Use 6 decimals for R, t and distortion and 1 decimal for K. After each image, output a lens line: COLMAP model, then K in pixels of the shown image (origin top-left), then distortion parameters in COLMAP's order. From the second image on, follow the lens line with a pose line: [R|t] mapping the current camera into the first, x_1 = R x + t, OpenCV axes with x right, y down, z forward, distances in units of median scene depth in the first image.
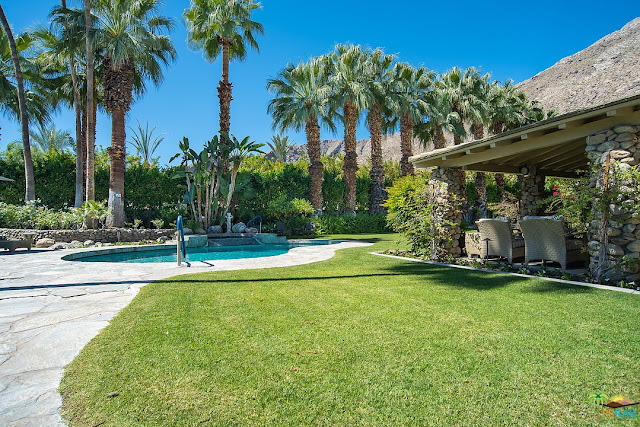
lens RADIAL K [[334.8, 0, 317.2], [0, 334.8, 217.2], [0, 0, 1]] dist [-0.100051, 0.048325]
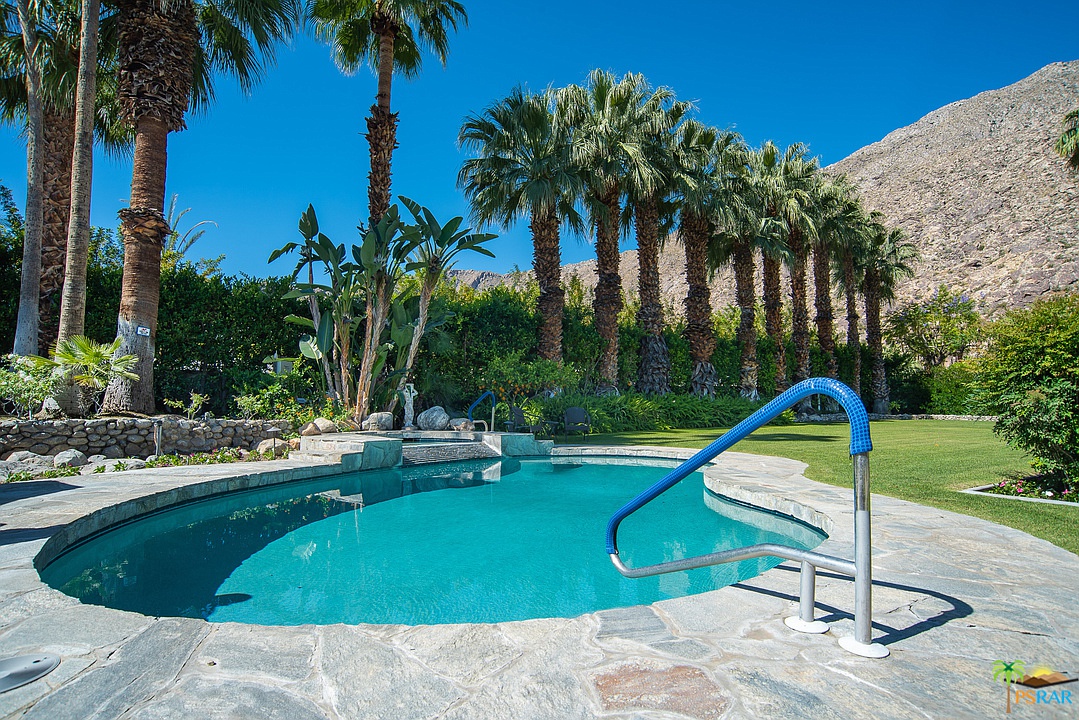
lens RADIAL K [[552.0, 0, 534.8], [0, 552.0, 368.2], [0, 0, 1]] dist [-0.099802, 0.048436]
pose [[0.984039, 0.029735, 0.175451, -0.183041], [-0.020107, 0.998206, -0.056399, 0.003386], [-0.176813, 0.051971, 0.982871, 0.201911]]
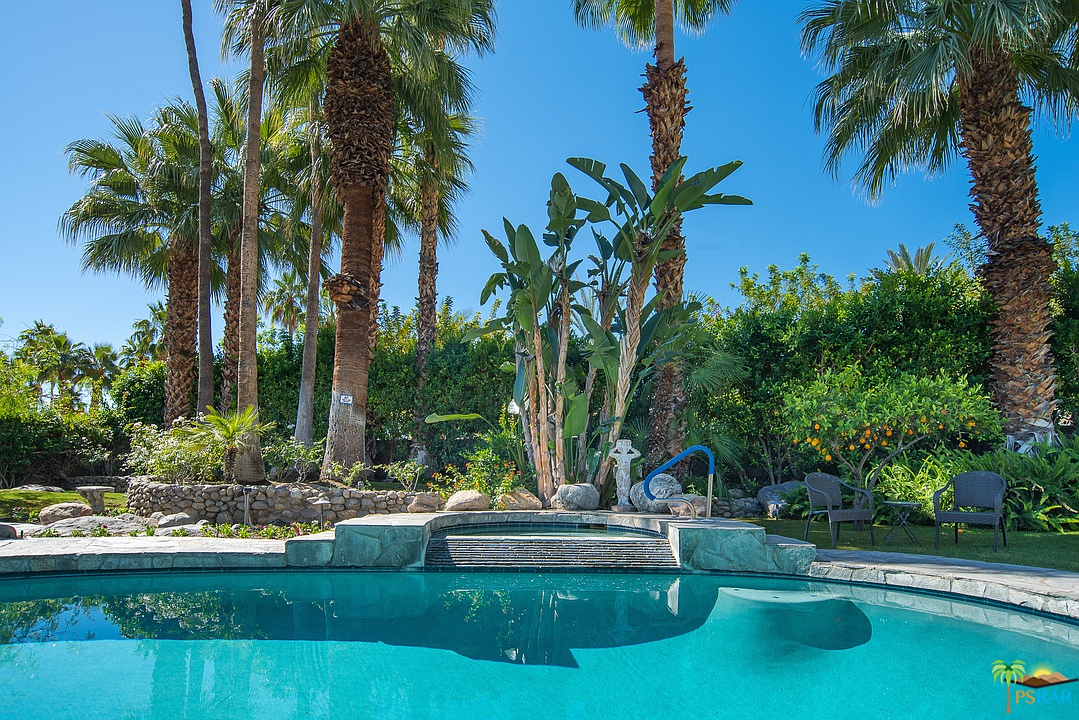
lens RADIAL K [[603.9, 0, 536.6], [0, 603.9, 432.6], [0, 0, 1]] dist [-0.090596, 0.041792]
pose [[0.736546, -0.038295, -0.675302, 0.019898], [-0.003664, 0.998155, -0.060599, 0.010021], [0.676377, 0.047108, 0.735047, 0.455514]]
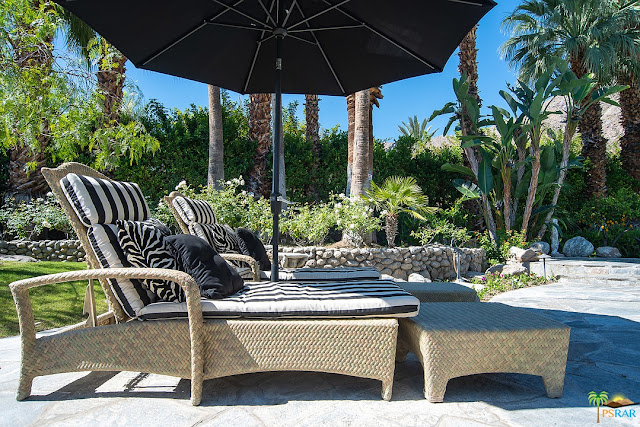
lens RADIAL K [[395.2, 0, 320.0], [0, 395.2, 213.5], [0, 0, 1]] dist [-0.046654, -0.000034]
pose [[0.994925, 0.011374, -0.099972, -0.451132], [-0.016629, 0.998515, -0.051886, 0.014226], [0.099234, 0.053286, 0.993636, 0.289859]]
